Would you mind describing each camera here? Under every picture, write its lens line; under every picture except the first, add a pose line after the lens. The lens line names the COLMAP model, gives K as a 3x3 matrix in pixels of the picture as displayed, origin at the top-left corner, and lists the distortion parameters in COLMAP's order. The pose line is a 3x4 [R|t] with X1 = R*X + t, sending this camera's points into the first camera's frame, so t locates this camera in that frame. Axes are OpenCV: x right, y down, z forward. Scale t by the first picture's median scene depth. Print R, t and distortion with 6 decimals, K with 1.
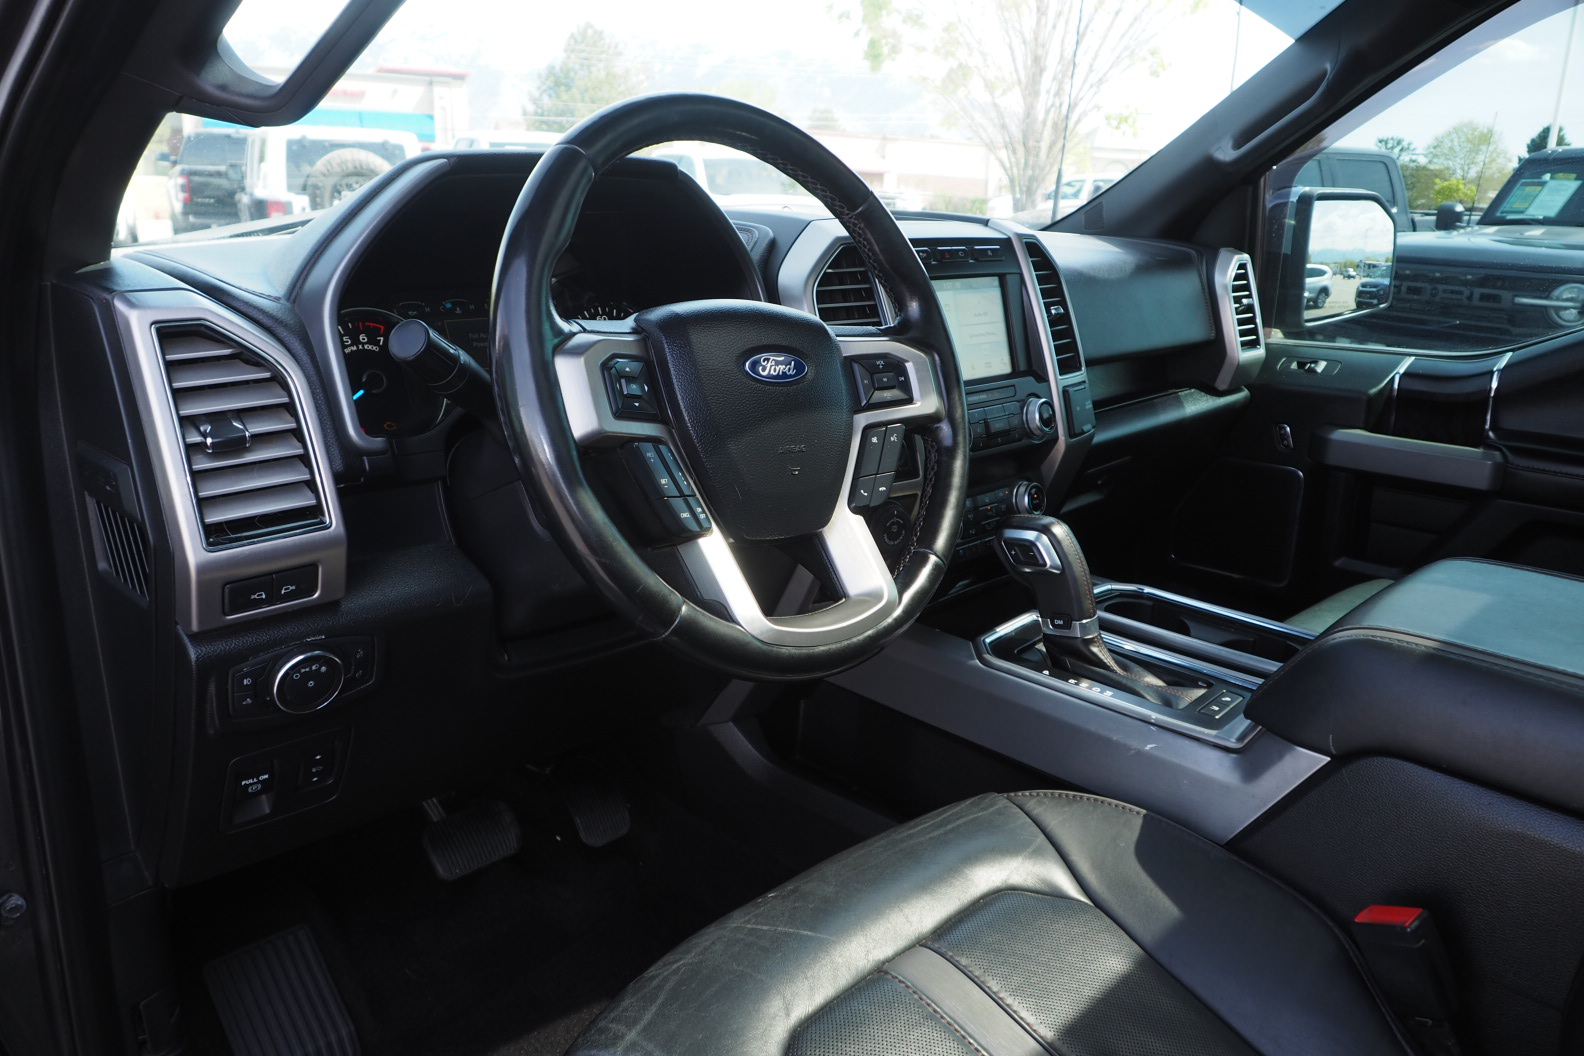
lens RADIAL K [[1127.3, 0, 786.6], [0, 1127.3, 539.5], [0, 0, 1]] dist [-0.021574, -0.002964]
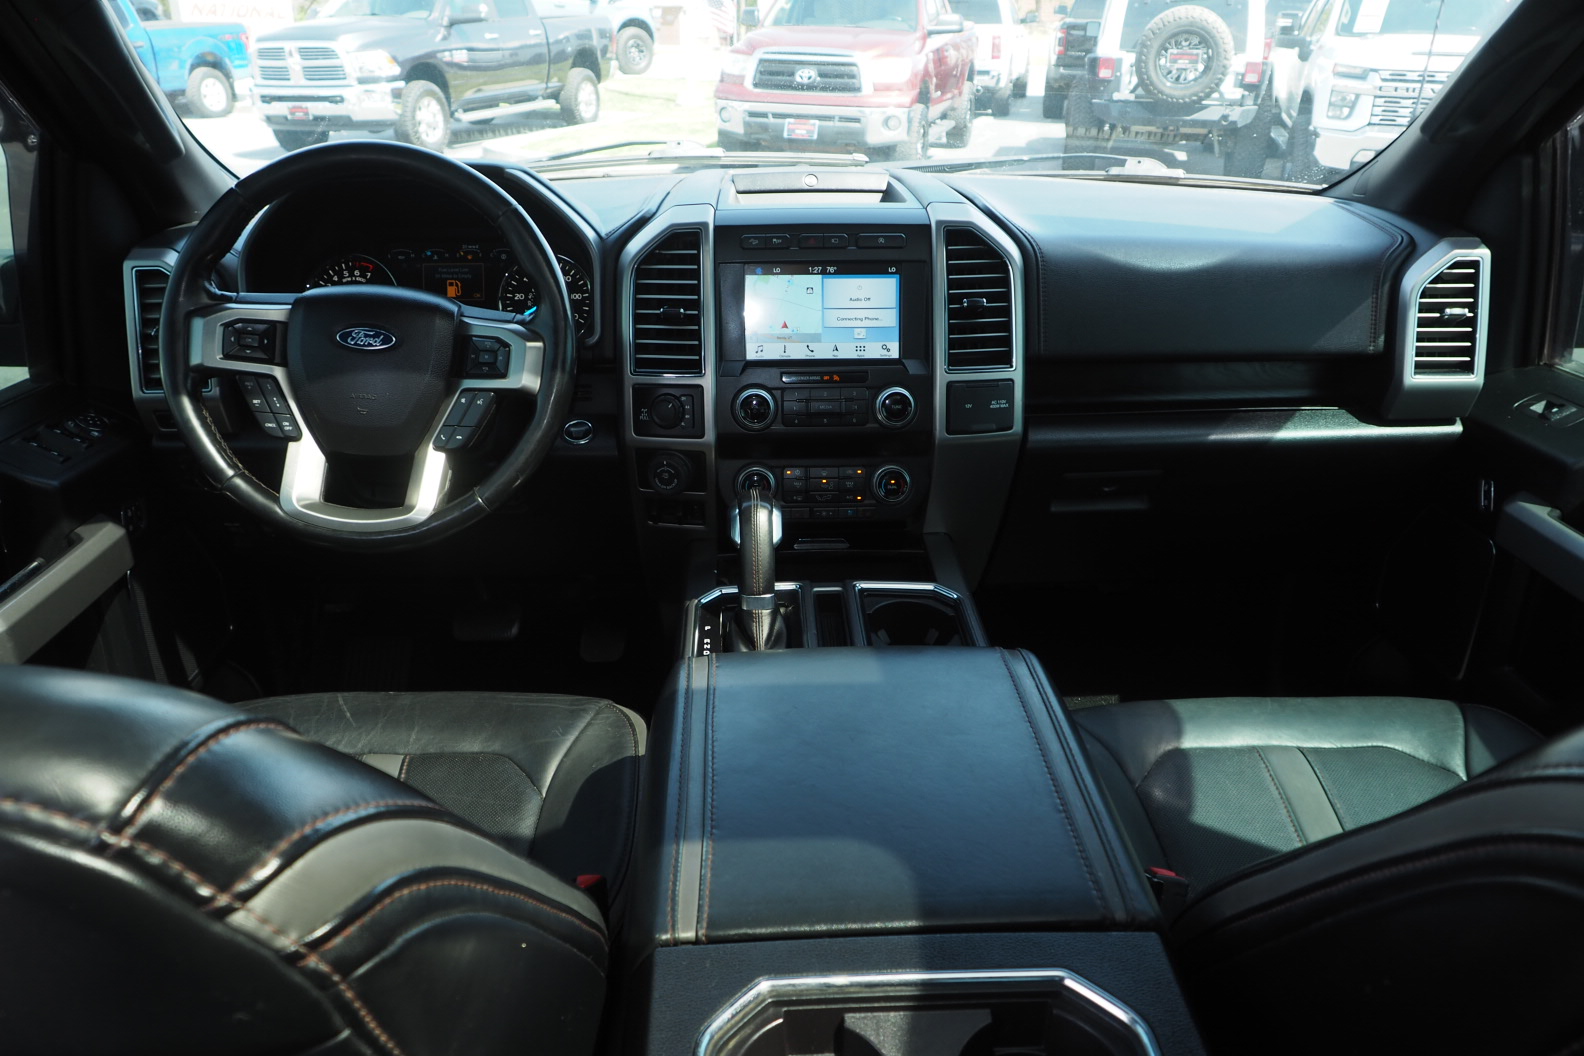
lens RADIAL K [[1127.3, 0, 786.6], [0, 1127.3, 539.5], [0, 0, 1]] dist [-0.021574, -0.002964]
pose [[0.731711, 0.266198, -0.627486, 0.816060], [-0.186200, 0.963634, 0.191674, -0.168947], [0.655690, -0.023412, 0.754667, 0.161236]]
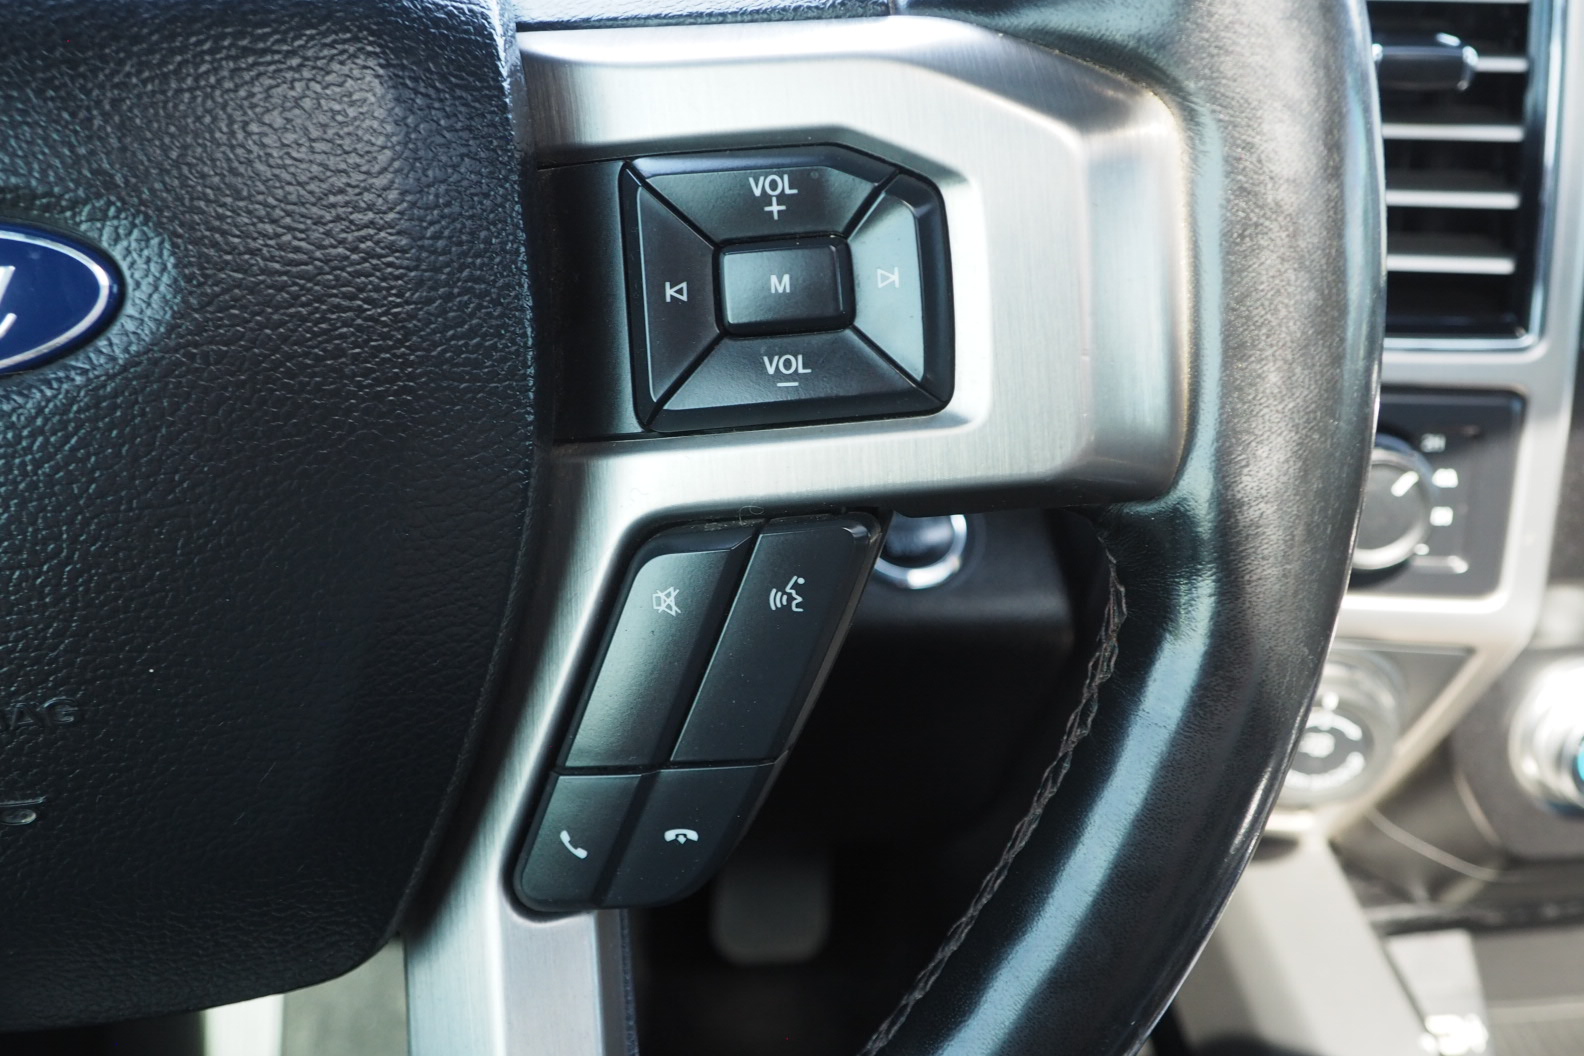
lens RADIAL K [[1377.7, 0, 793.6], [0, 1377.7, 533.1], [0, 0, 1]] dist [-0.013676, 0.002636]
pose [[0.790992, 0.213217, -0.573473, 0.154688], [-0.031225, 0.950158, 0.310201, -0.116434], [0.611030, -0.227460, 0.758225, 0.549278]]
